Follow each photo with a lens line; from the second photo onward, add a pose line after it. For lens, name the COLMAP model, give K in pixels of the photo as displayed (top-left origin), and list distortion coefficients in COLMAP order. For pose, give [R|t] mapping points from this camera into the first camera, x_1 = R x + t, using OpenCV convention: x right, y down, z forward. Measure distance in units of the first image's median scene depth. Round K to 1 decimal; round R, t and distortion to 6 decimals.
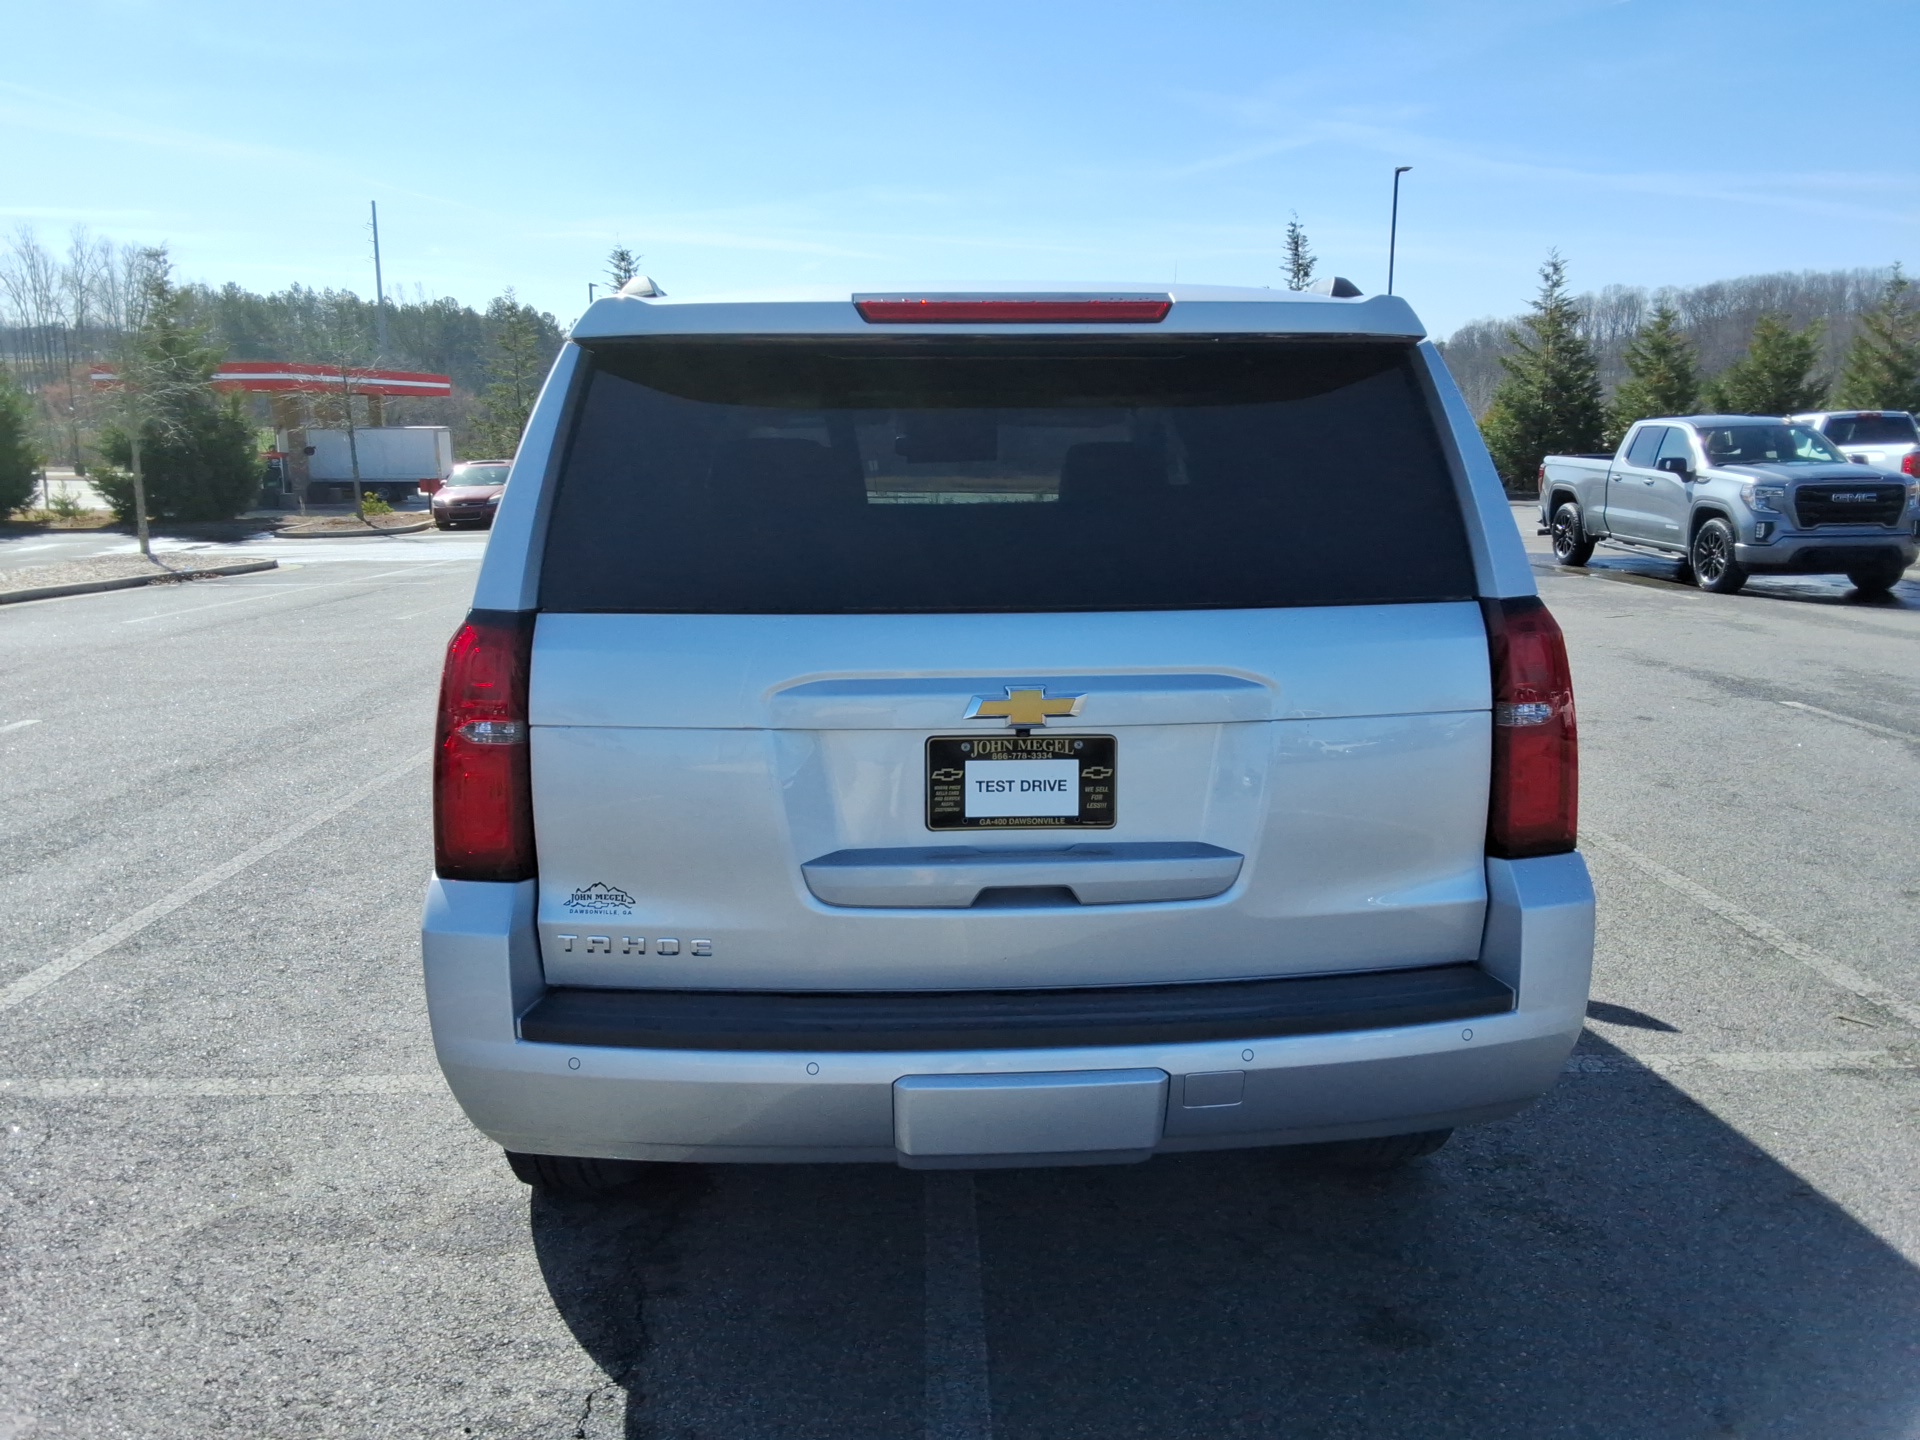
lens RADIAL K [[1545.7, 0, 986.2], [0, 1545.7, 706.3], [0, 0, 1]] dist [0.098948, -0.148754]
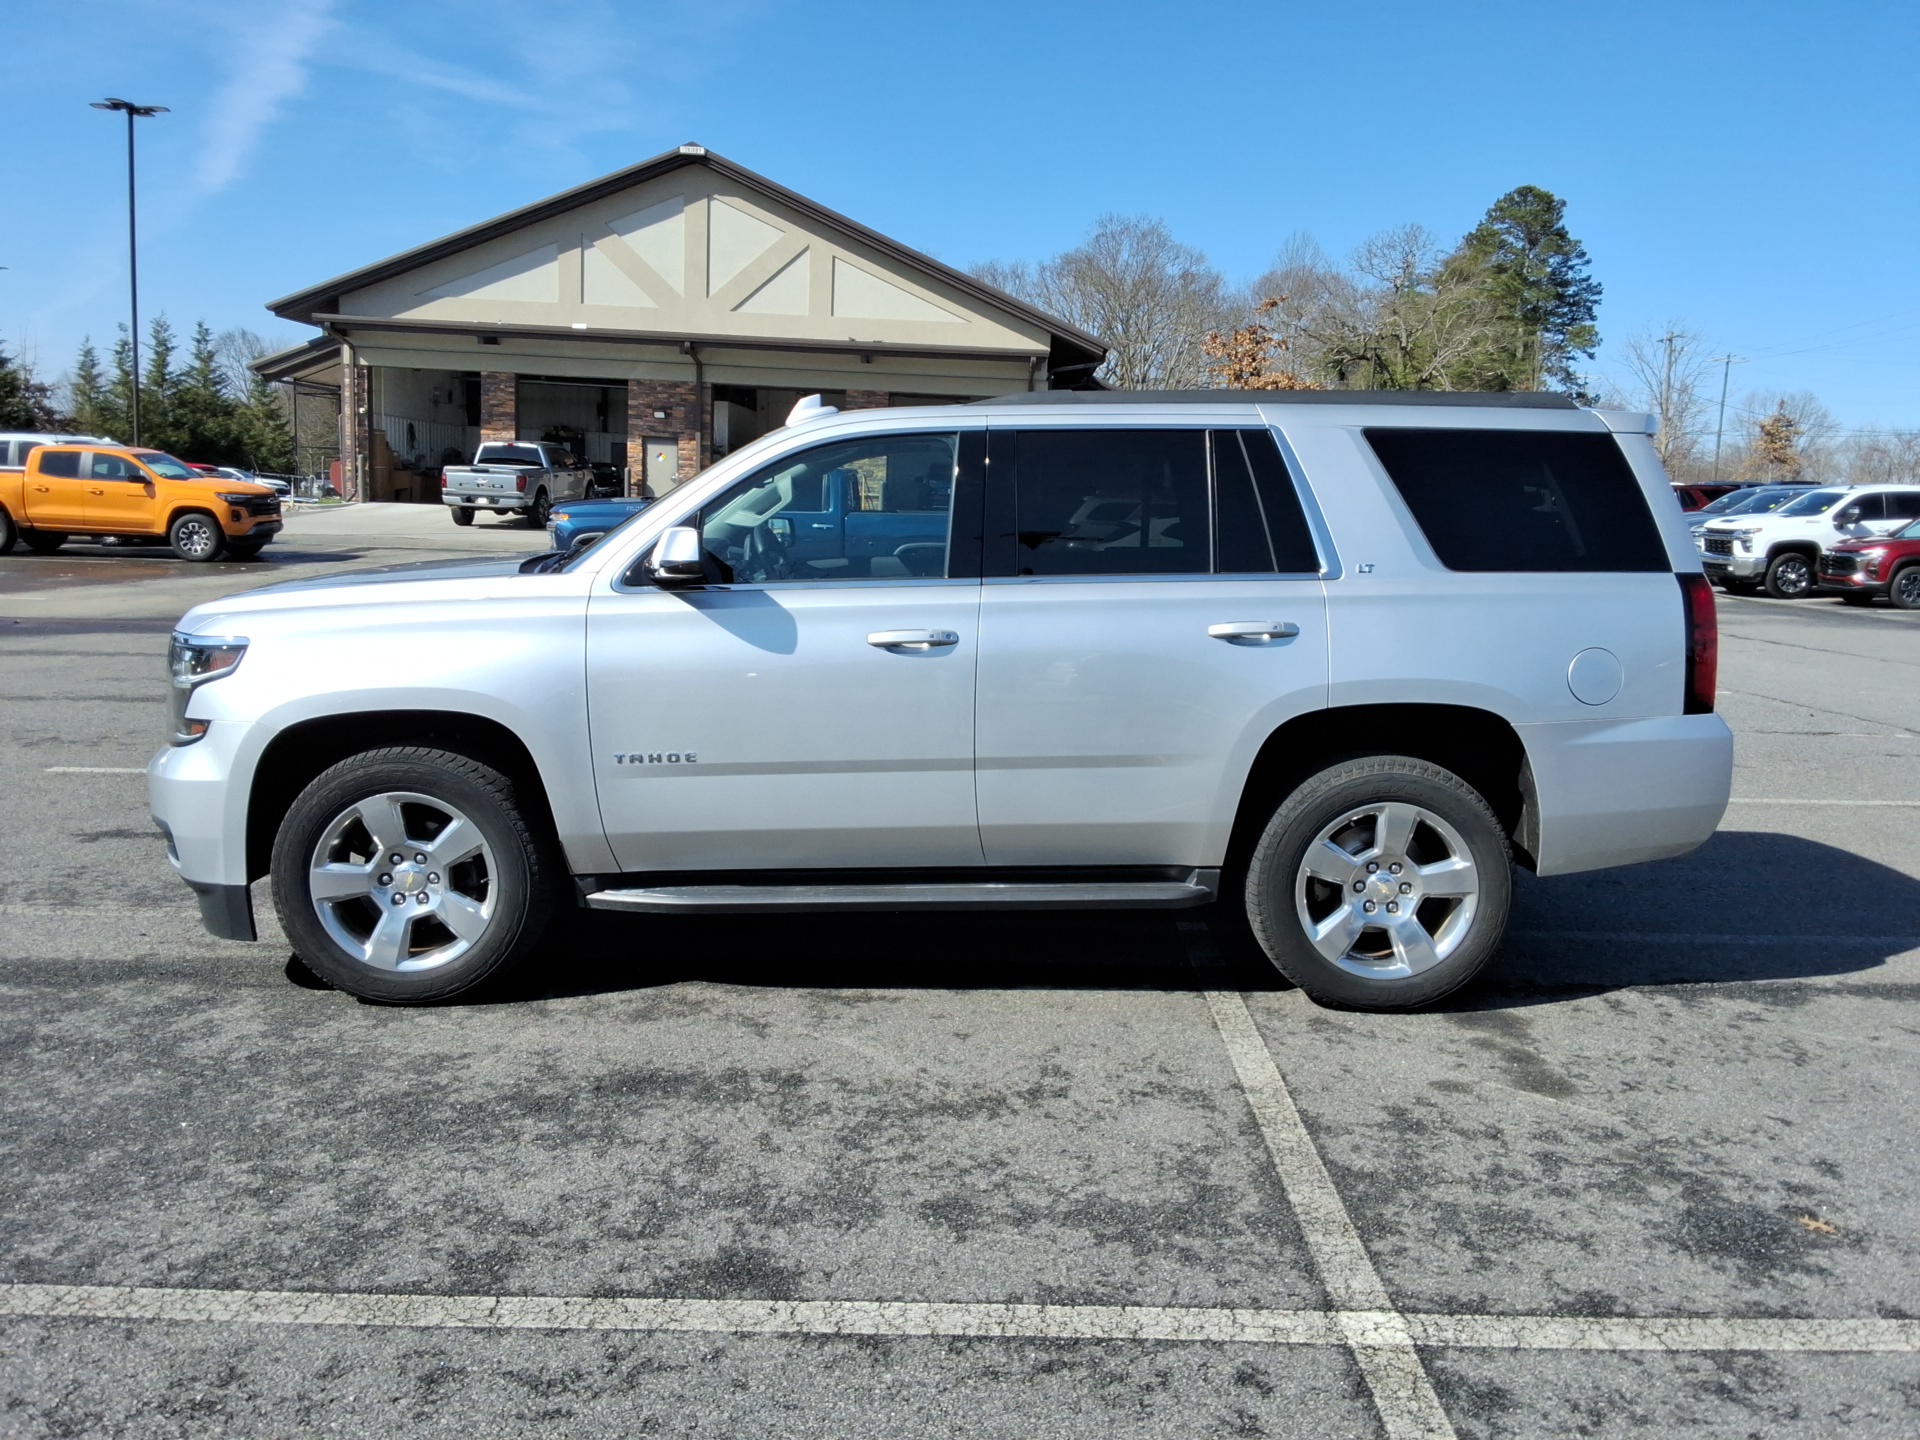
lens RADIAL K [[1545.7, 0, 977.7], [0, 1545.7, 699.2], [0, 0, 1]] dist [0.098948, -0.148754]
pose [[0.044716, -0.124610, 0.991198, -1.382215], [0.141605, 0.982963, 0.117187, -0.157746], [-0.988913, 0.135118, 0.061600, 1.062858]]
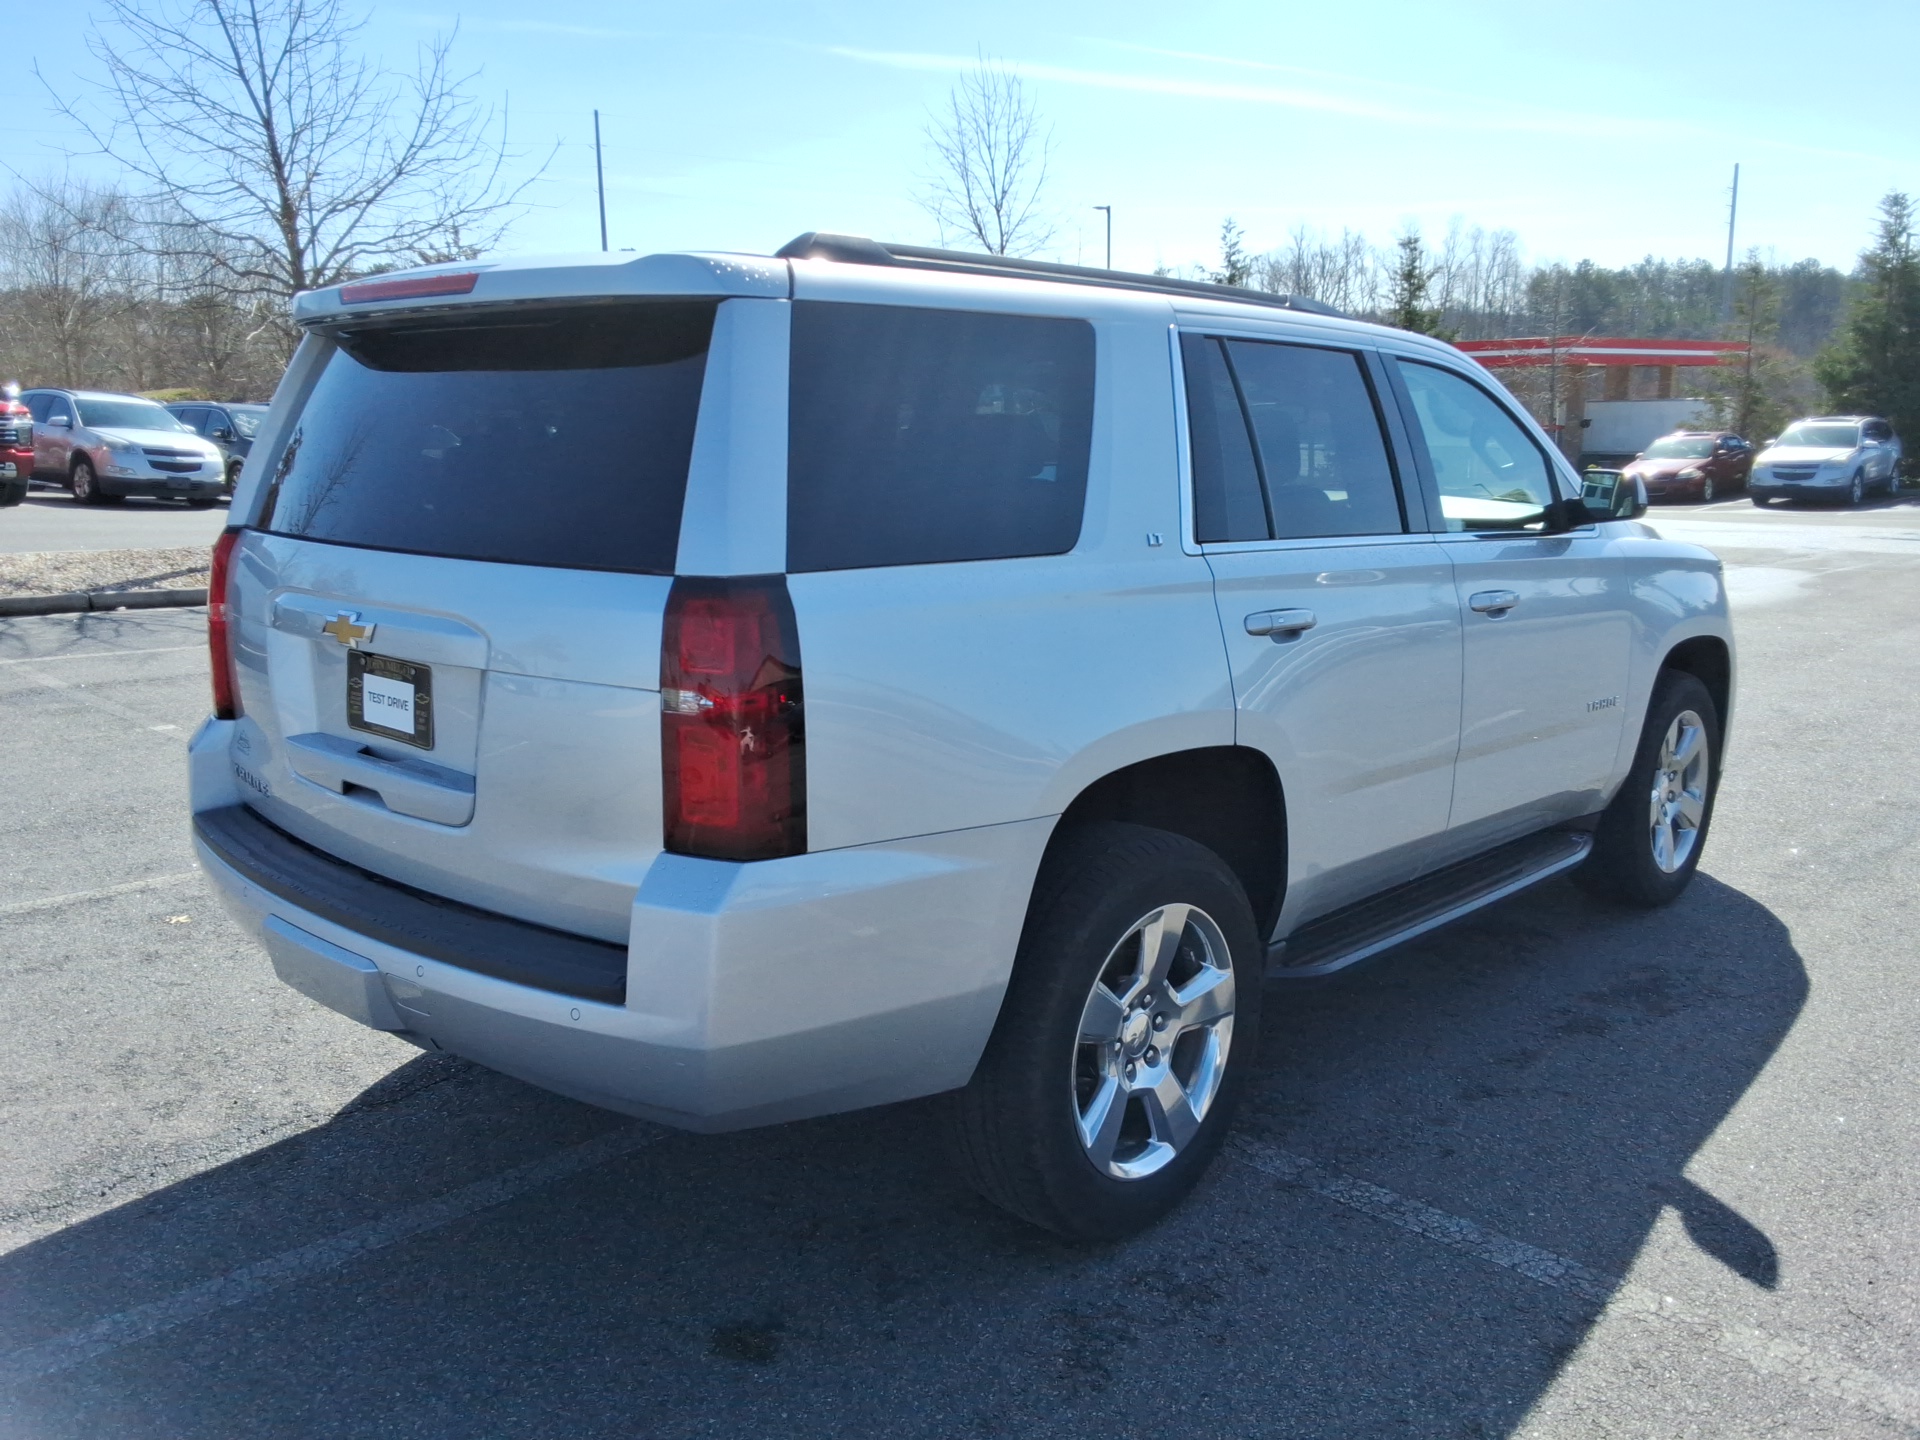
lens RADIAL K [[1545.7, 0, 969.0], [0, 1545.7, 713.0], [0, 0, 1]] dist [0.098948, -0.148754]
pose [[0.693350, 0.138796, -0.707108, 0.684565], [-0.124241, 0.989606, 0.072422, -0.046595], [0.709810, 0.037638, 0.703387, 0.288140]]
